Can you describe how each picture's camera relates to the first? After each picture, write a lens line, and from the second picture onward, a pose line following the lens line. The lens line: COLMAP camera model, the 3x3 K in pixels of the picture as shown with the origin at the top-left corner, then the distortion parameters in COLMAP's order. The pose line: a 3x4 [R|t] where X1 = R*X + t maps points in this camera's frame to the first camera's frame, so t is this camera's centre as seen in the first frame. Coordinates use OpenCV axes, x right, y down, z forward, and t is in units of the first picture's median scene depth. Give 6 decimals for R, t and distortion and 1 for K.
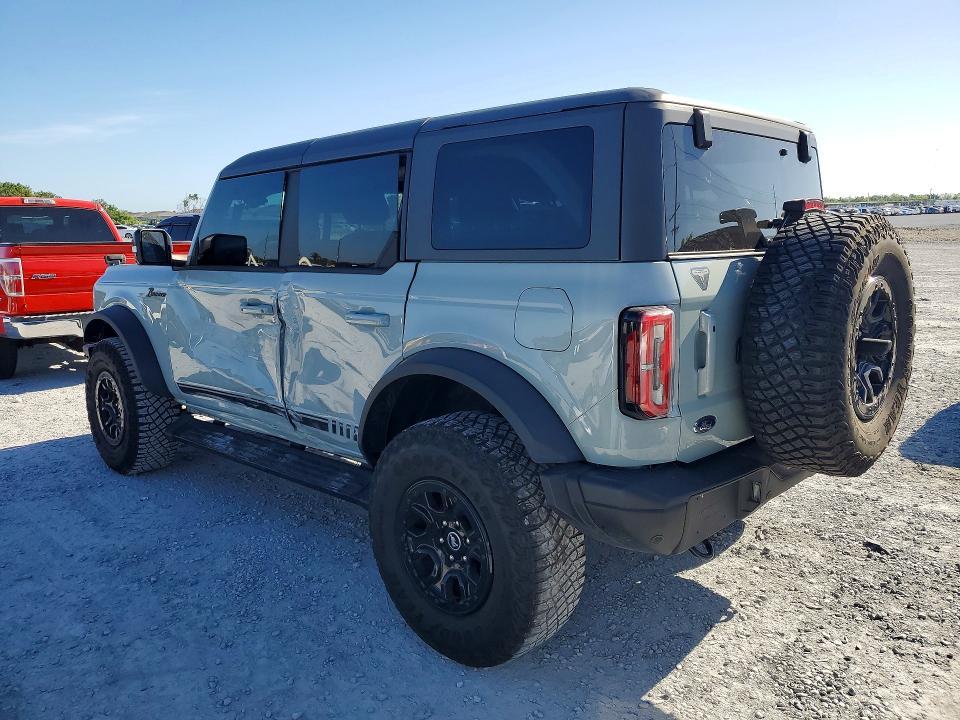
lens RADIAL K [[761.4, 0, 480.0], [0, 761.4, 360.0], [0, 0, 1]] dist [0.024033, 0.001213]
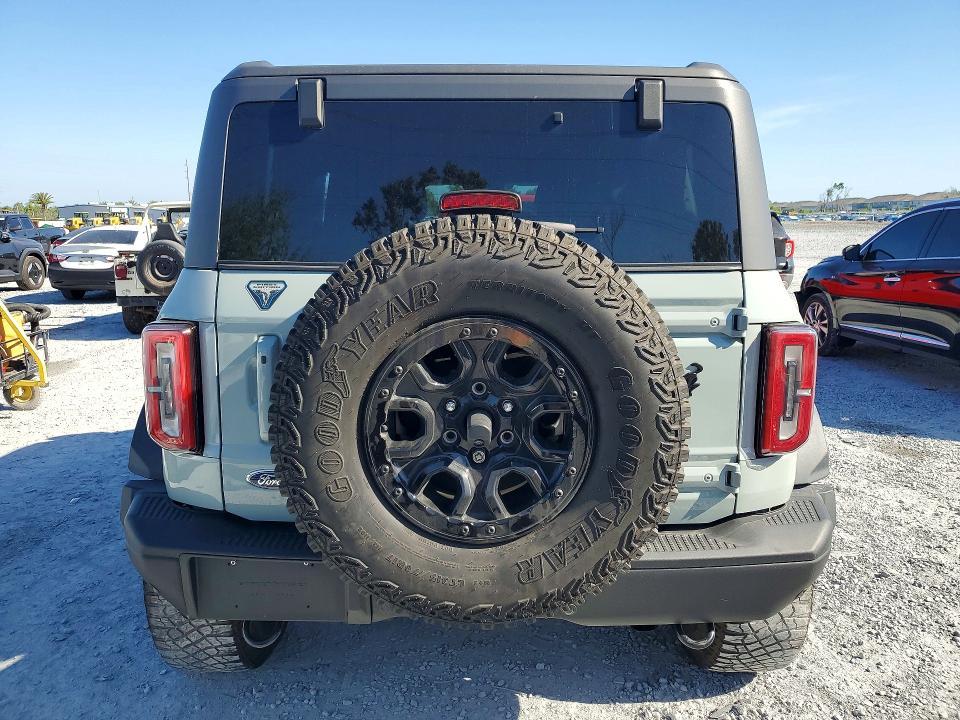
lens RADIAL K [[761.4, 0, 480.0], [0, 761.4, 360.0], [0, 0, 1]] dist [0.024033, 0.001213]
pose [[0.689371, 0.148539, -0.709016, 0.791738], [-0.139571, 0.987648, 0.071209, -0.100326], [0.710836, 0.049868, 0.701588, 0.480917]]
